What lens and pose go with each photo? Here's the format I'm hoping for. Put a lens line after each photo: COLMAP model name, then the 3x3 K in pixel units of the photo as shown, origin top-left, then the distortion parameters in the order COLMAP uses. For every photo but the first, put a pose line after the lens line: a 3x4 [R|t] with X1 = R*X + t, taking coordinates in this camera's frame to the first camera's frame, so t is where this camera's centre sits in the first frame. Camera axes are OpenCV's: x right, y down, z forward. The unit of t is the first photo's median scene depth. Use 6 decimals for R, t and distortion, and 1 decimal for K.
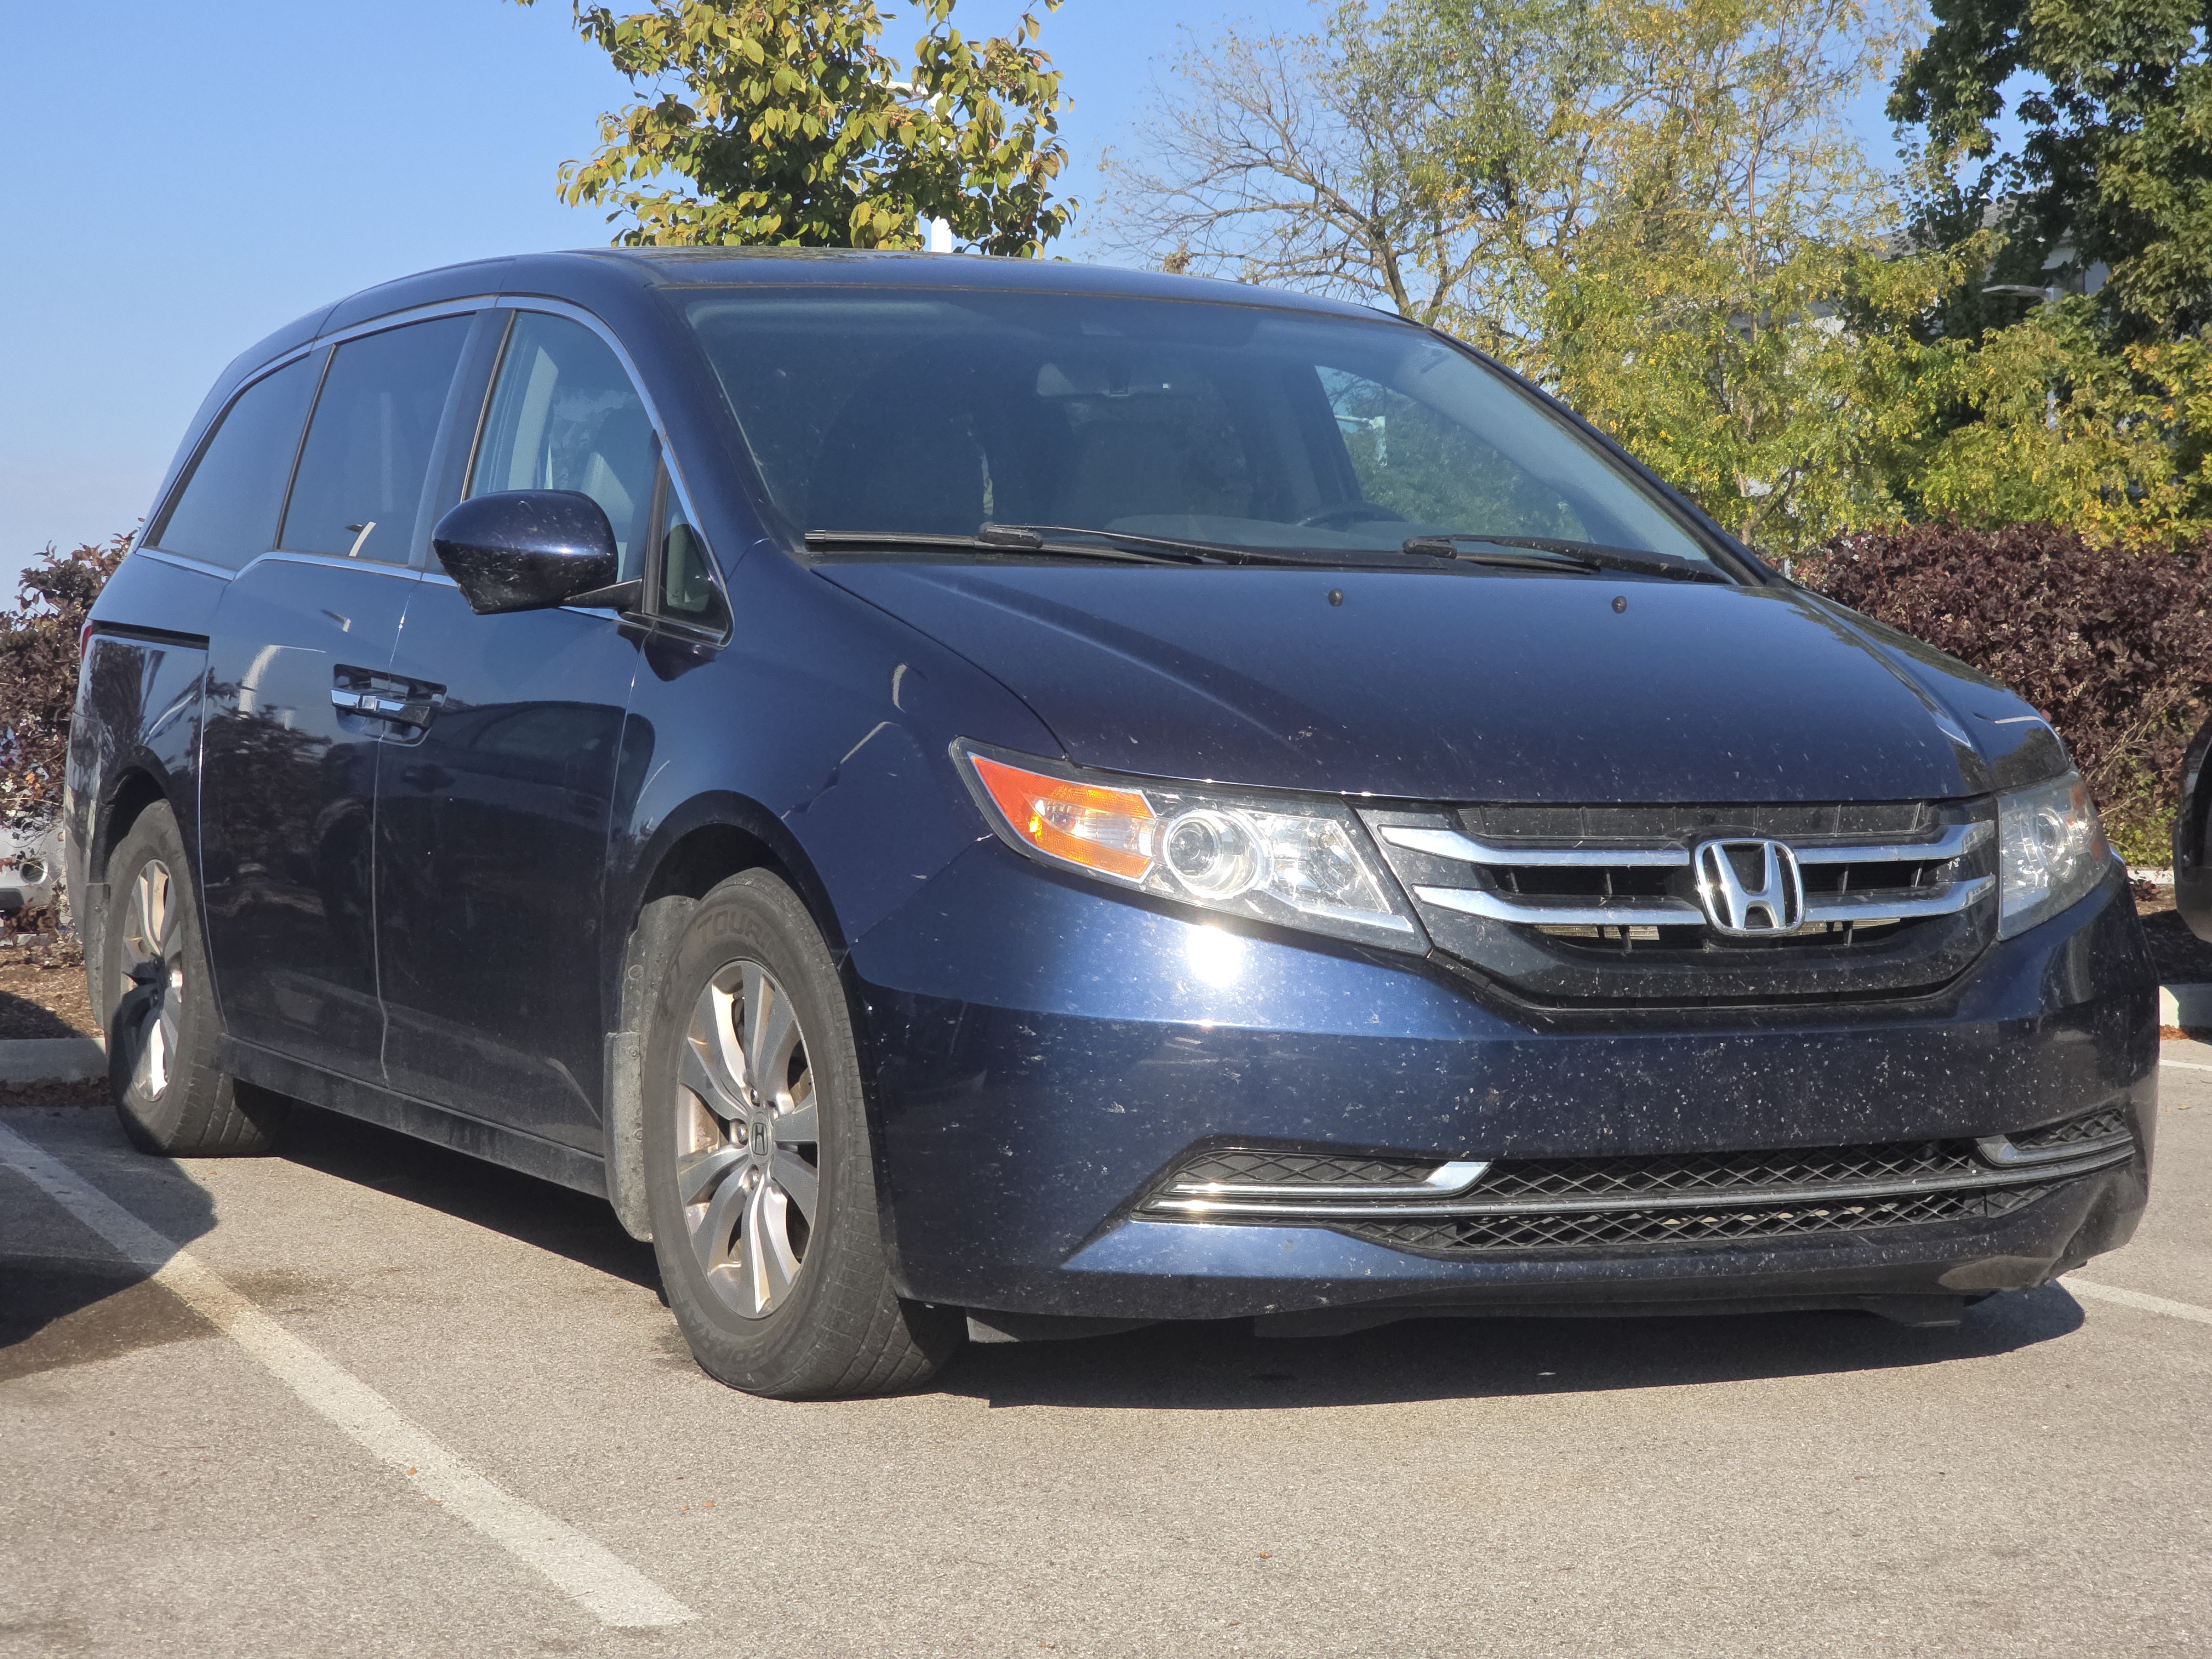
lens RADIAL K [[4319.8, 0, 1105.9], [0, 4319.8, 824.6], [0, 0, 1]] dist [-0.018112, 0.000000]
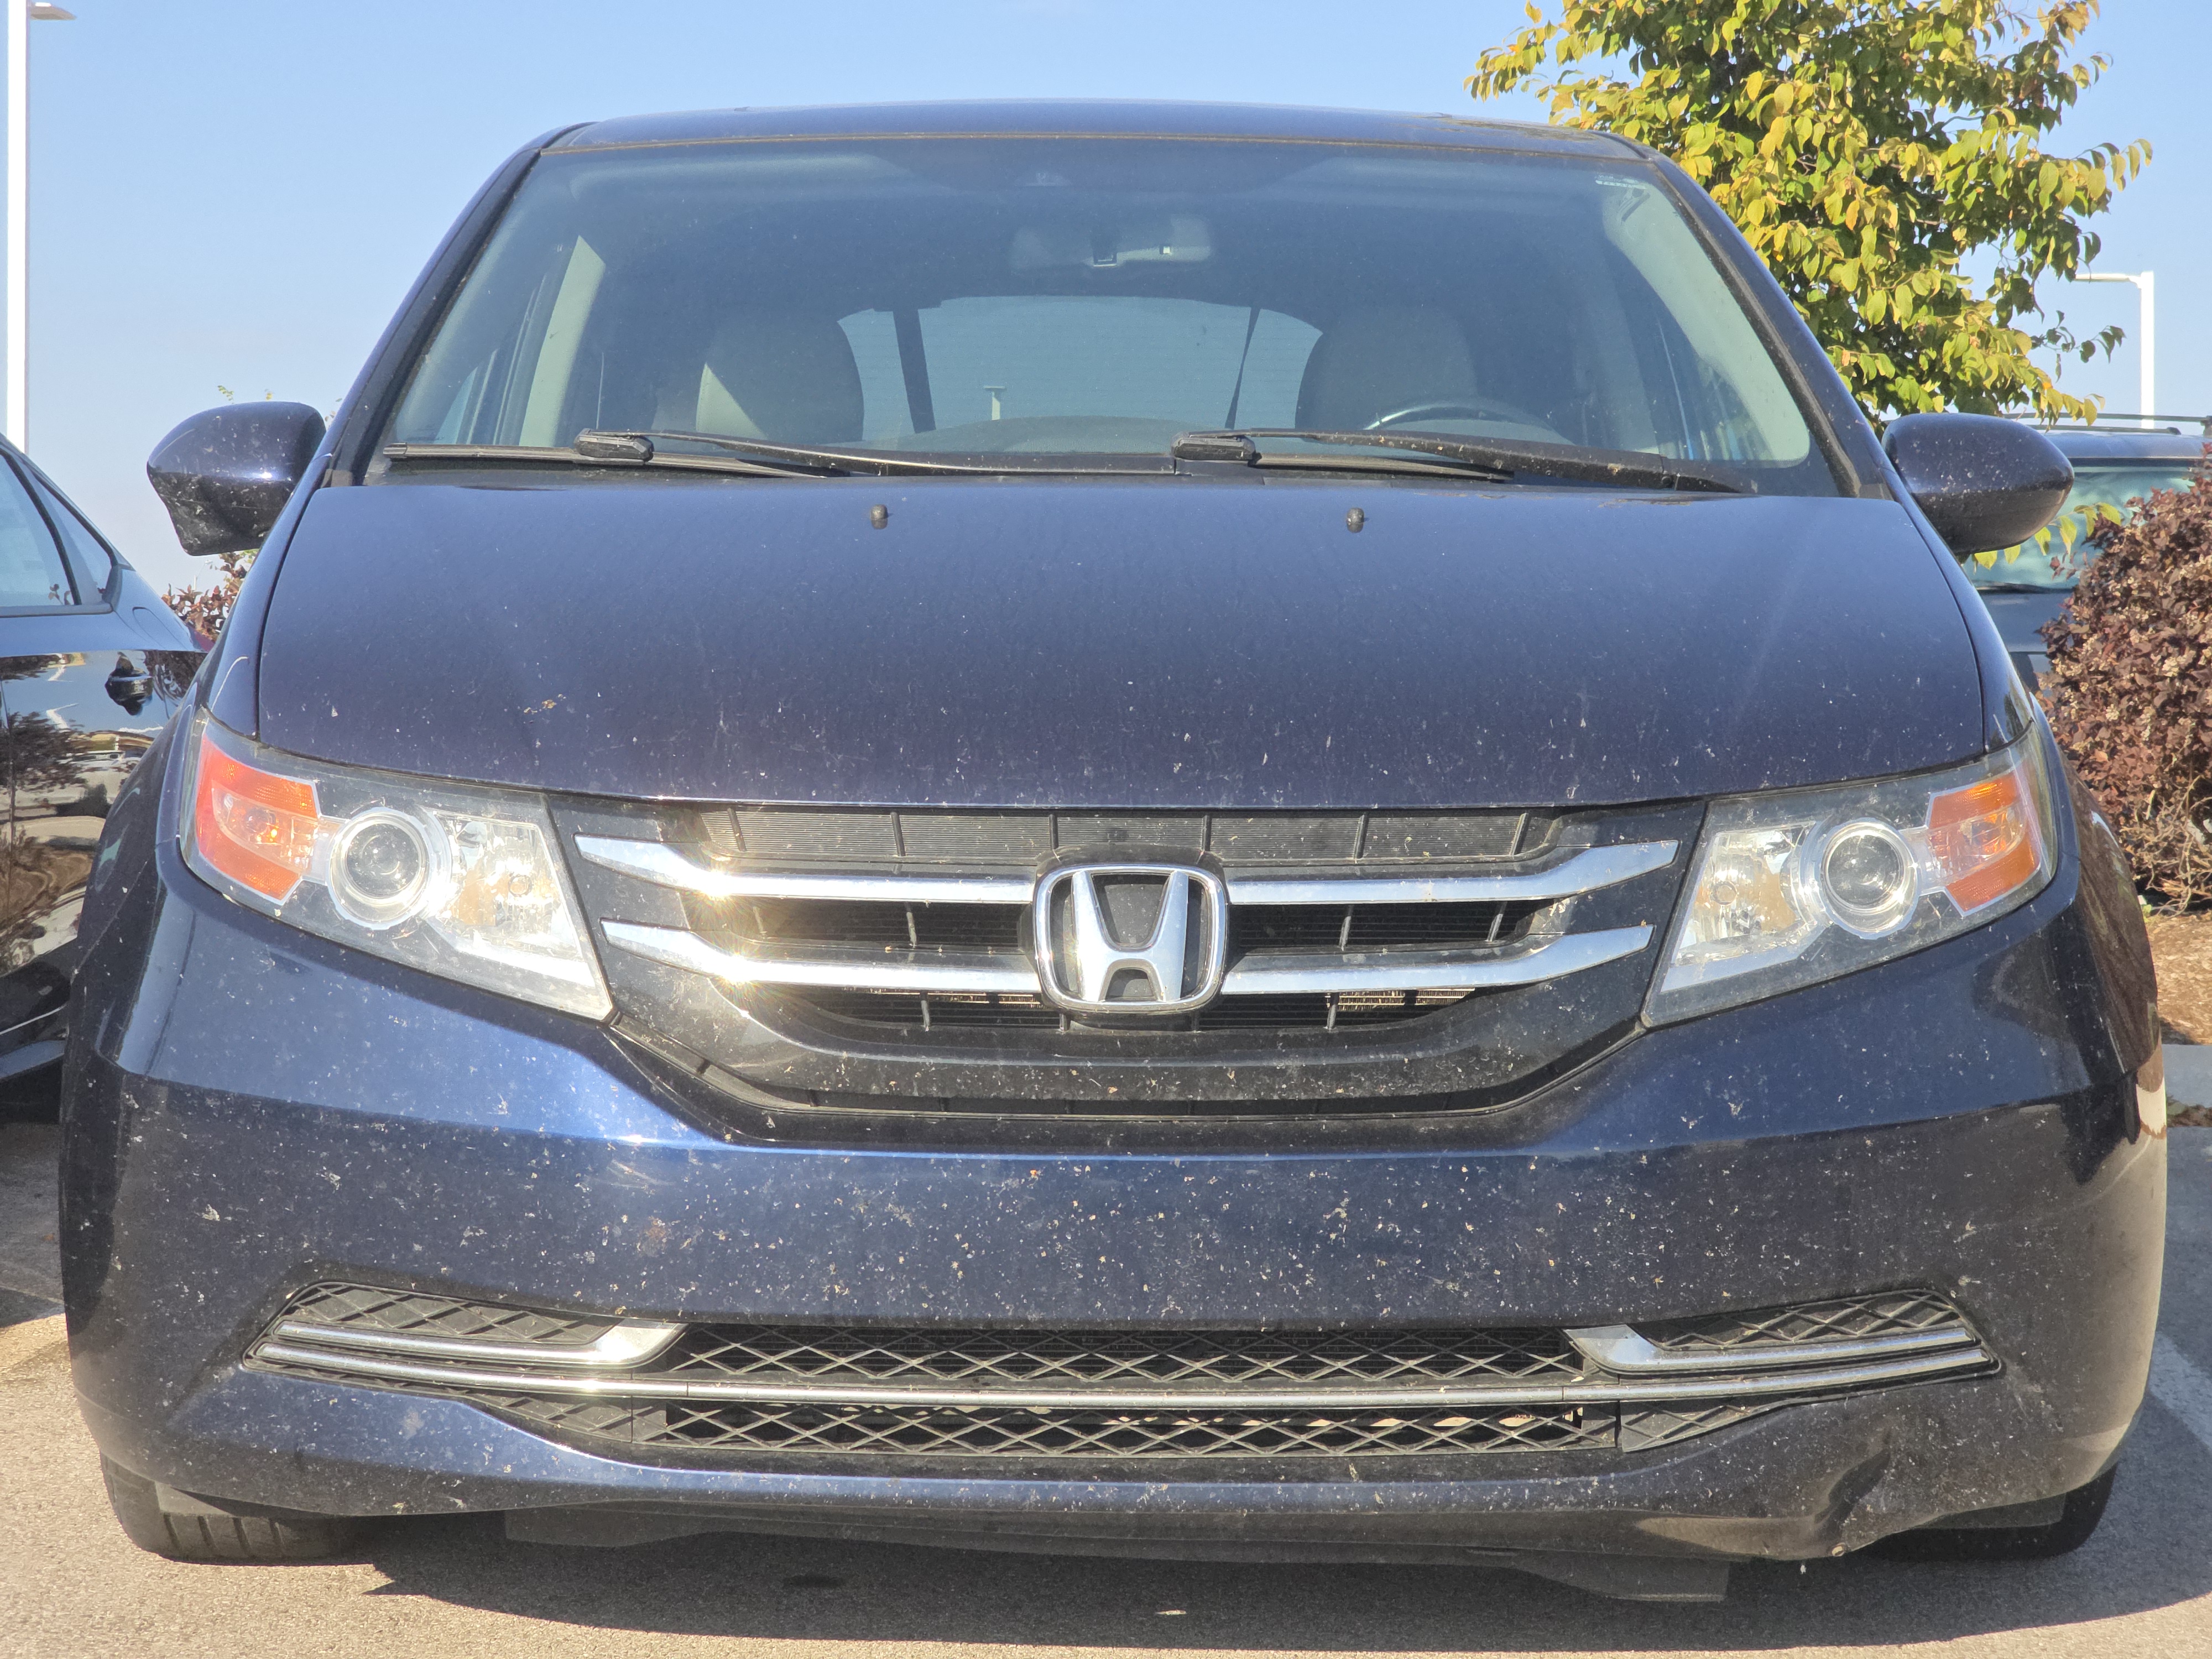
lens RADIAL K [[4319.8, 0, 1102.7], [0, 4319.8, 832.7], [0, 0, 1]] dist [-0.018112, 0.000000]
pose [[0.891300, 0.016369, -0.453119, 0.445161], [-0.012003, 0.999850, 0.012511, -0.010013], [0.453255, -0.005712, 0.891362, 0.396766]]
